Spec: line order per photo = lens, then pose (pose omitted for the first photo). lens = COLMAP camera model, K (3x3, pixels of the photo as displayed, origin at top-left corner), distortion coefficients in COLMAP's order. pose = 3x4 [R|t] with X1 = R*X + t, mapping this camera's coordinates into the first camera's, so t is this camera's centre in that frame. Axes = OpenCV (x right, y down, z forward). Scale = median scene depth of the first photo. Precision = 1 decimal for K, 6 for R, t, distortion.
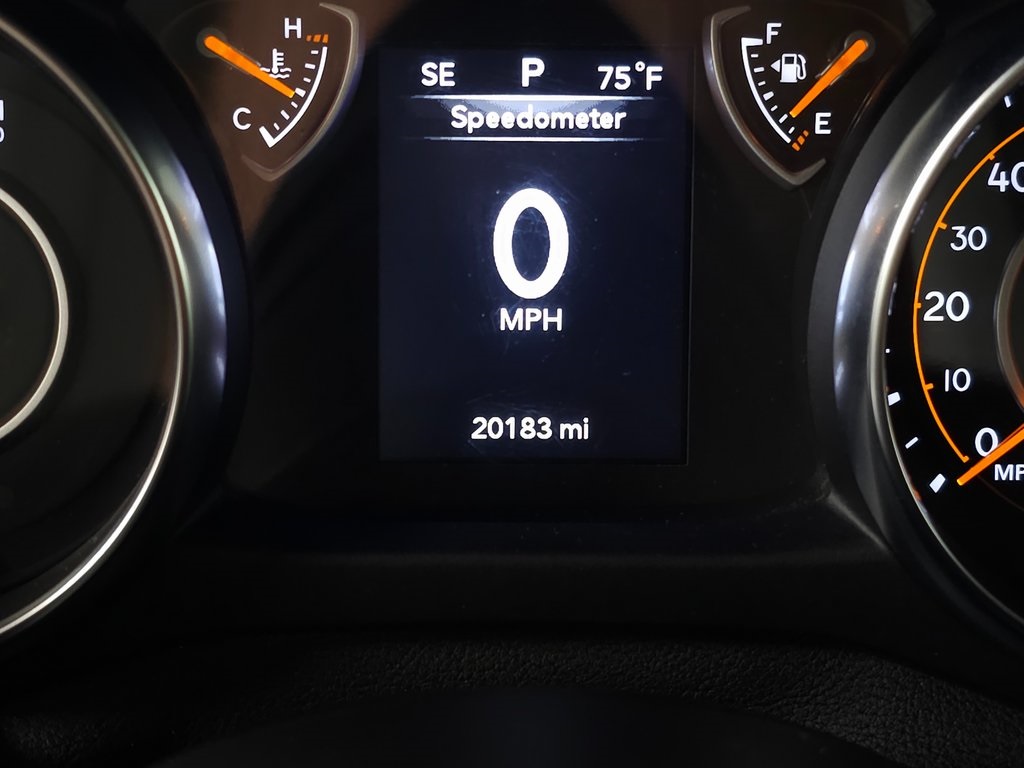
lens RADIAL K [[668.6, 0, 517.5], [0, 668.6, 341.1], [0, 0, 1]] dist [-0.005922, -0.004624]
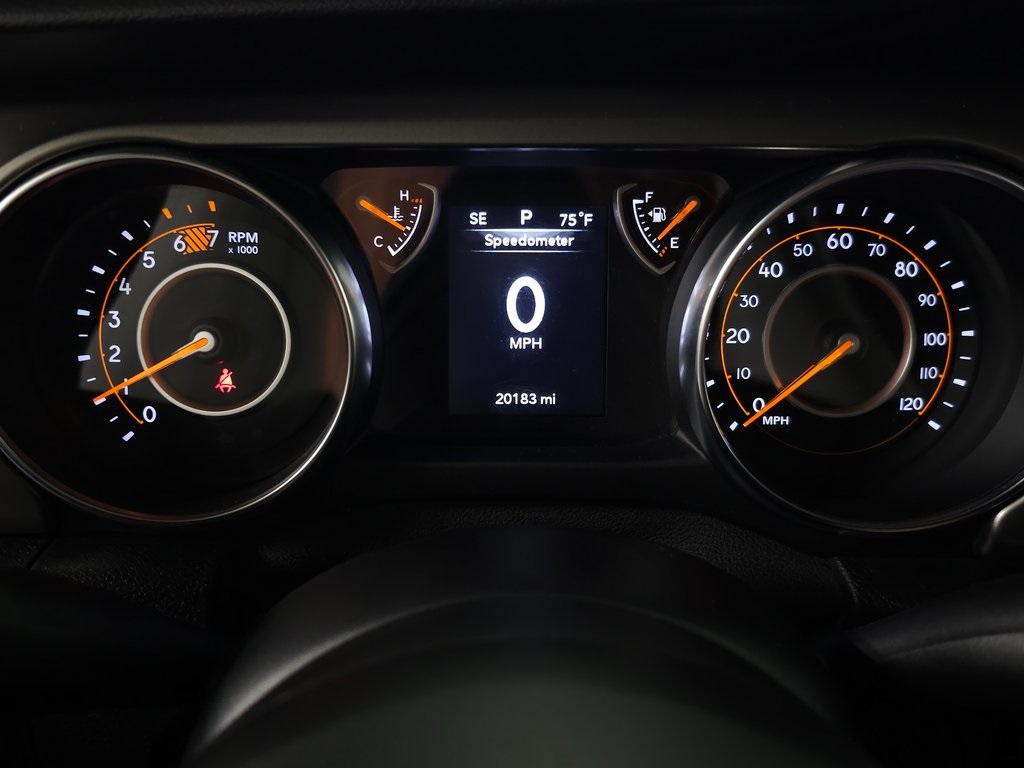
lens RADIAL K [[668.6, 0, 508.7], [0, 668.6, 380.4], [0, 0, 1]] dist [-0.005922, -0.004624]
pose [[0.999981, -0.002354, -0.005649, -0.019575], [0.002283, 0.999918, -0.012594, 0.101990], [0.005678, 0.012580, 0.999905, -0.966798]]
